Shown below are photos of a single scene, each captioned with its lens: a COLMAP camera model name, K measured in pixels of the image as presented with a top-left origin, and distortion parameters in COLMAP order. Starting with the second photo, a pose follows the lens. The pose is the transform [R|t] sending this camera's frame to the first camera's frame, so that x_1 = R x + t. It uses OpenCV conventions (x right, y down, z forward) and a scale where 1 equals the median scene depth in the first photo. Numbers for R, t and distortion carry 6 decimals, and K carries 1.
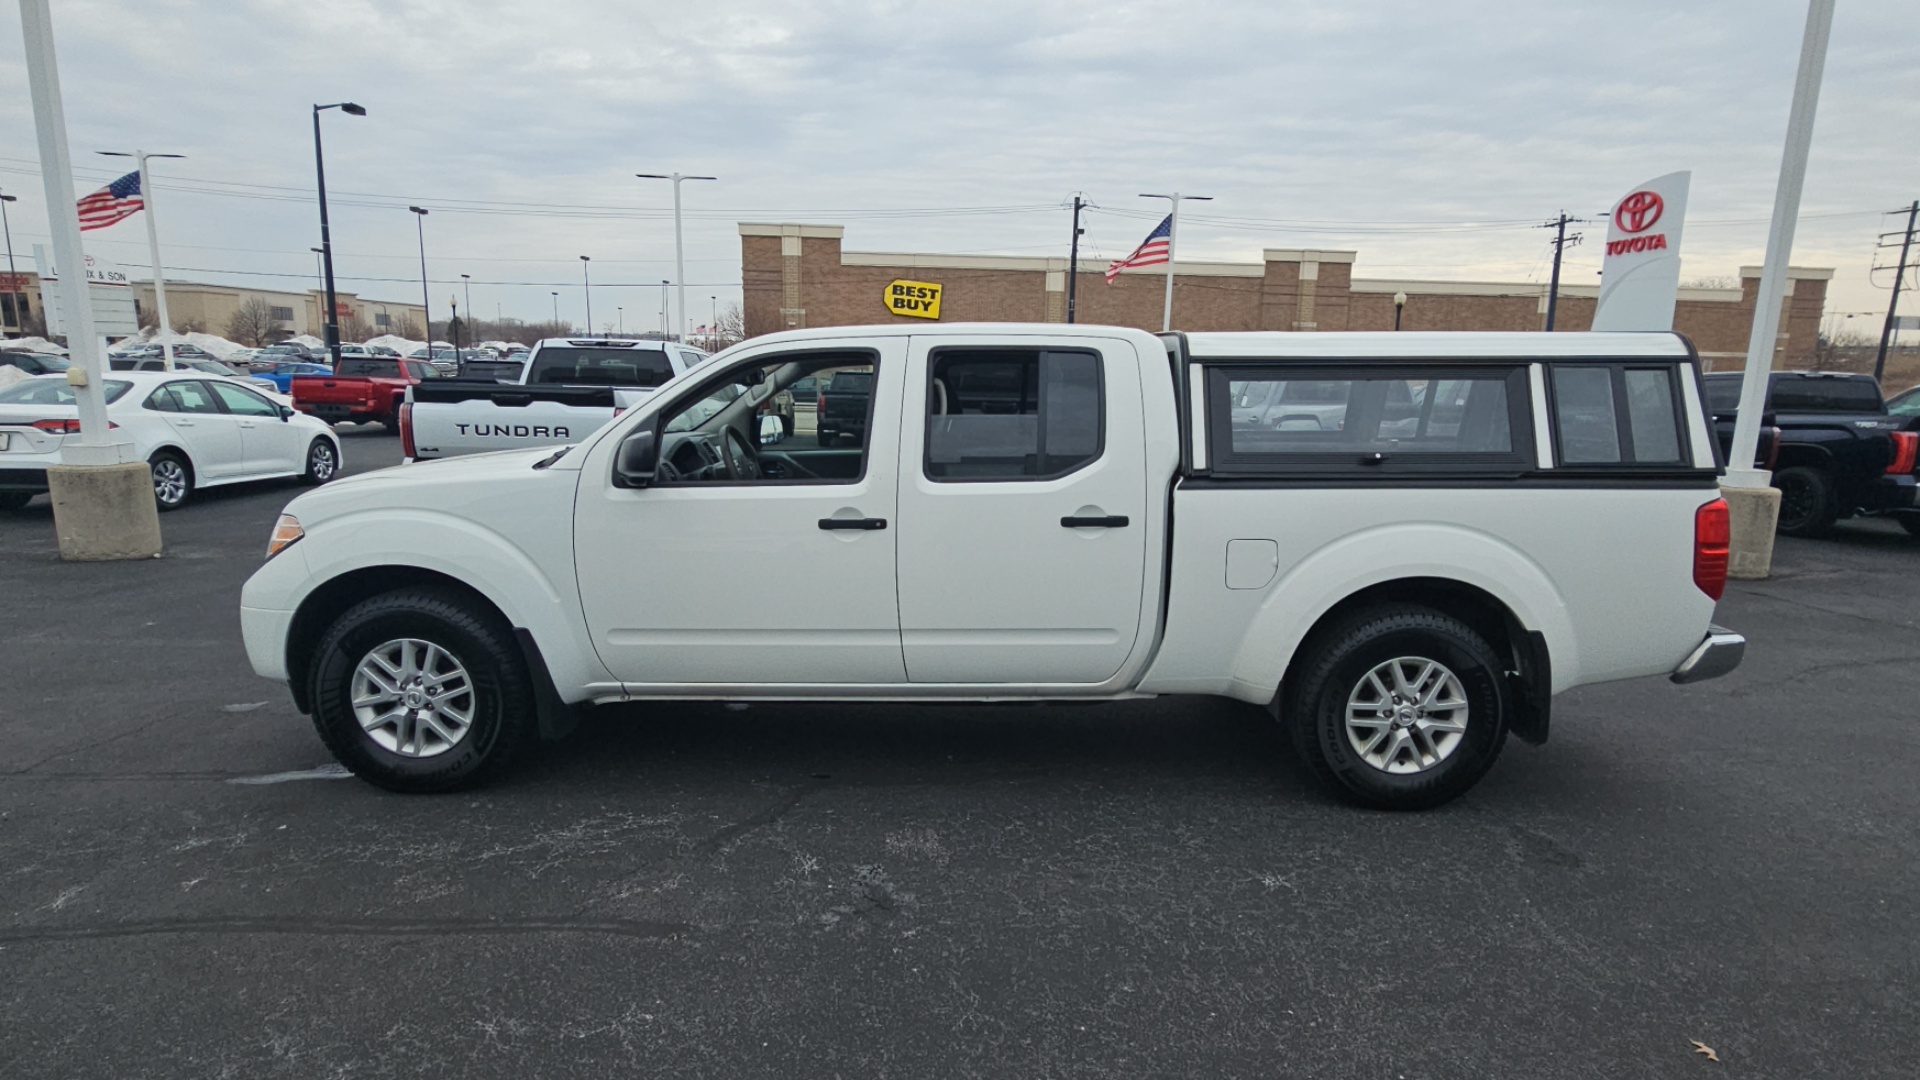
lens RADIAL K [[968.8, 0, 976.9], [0, 968.8, 539.3], [0, 0, 1]] dist [0.006725, -0.004612]
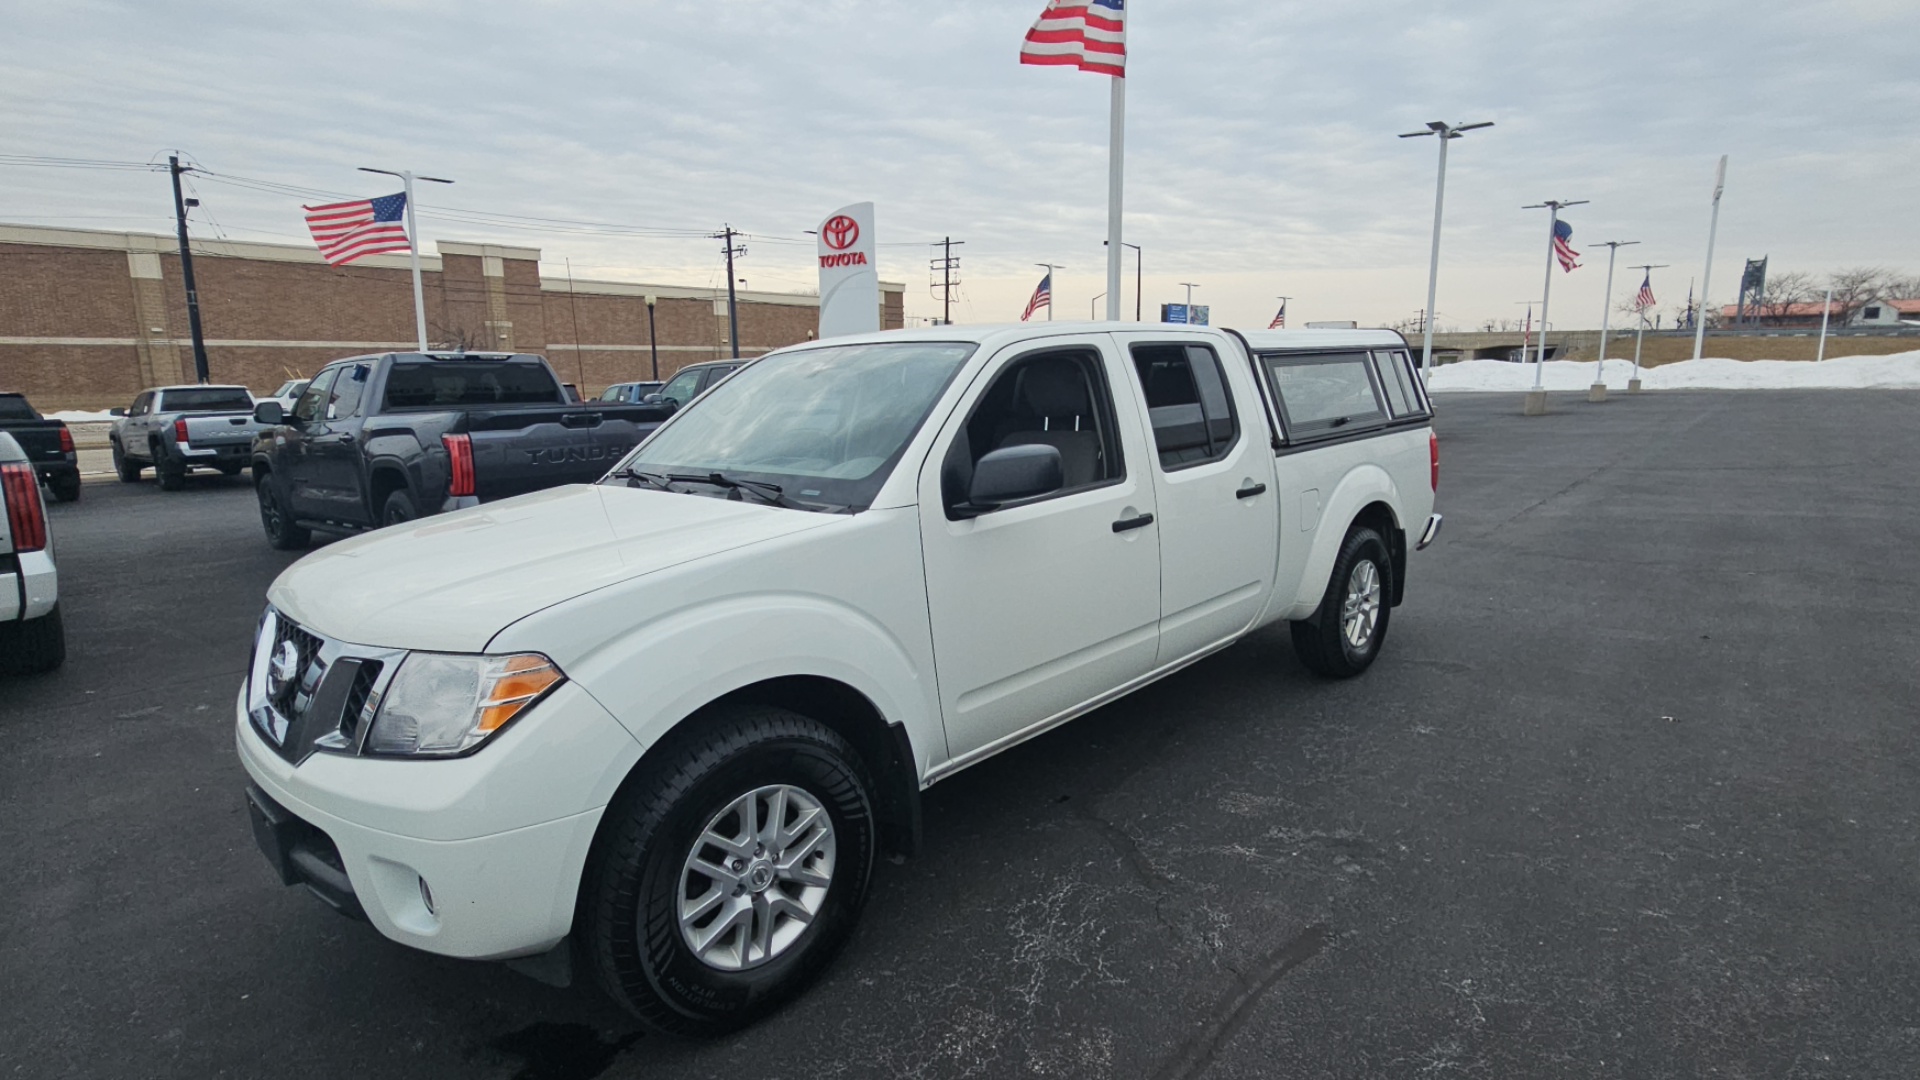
lens RADIAL K [[968.8, 0, 994.1], [0, 968.8, 536.8], [0, 0, 1]] dist [0.006725, -0.004612]
pose [[0.682569, -0.153614, 0.714495, -0.110281], [0.155560, 0.985794, 0.063334, -0.010238], [-0.714074, 0.067917, 0.696768, 0.048636]]
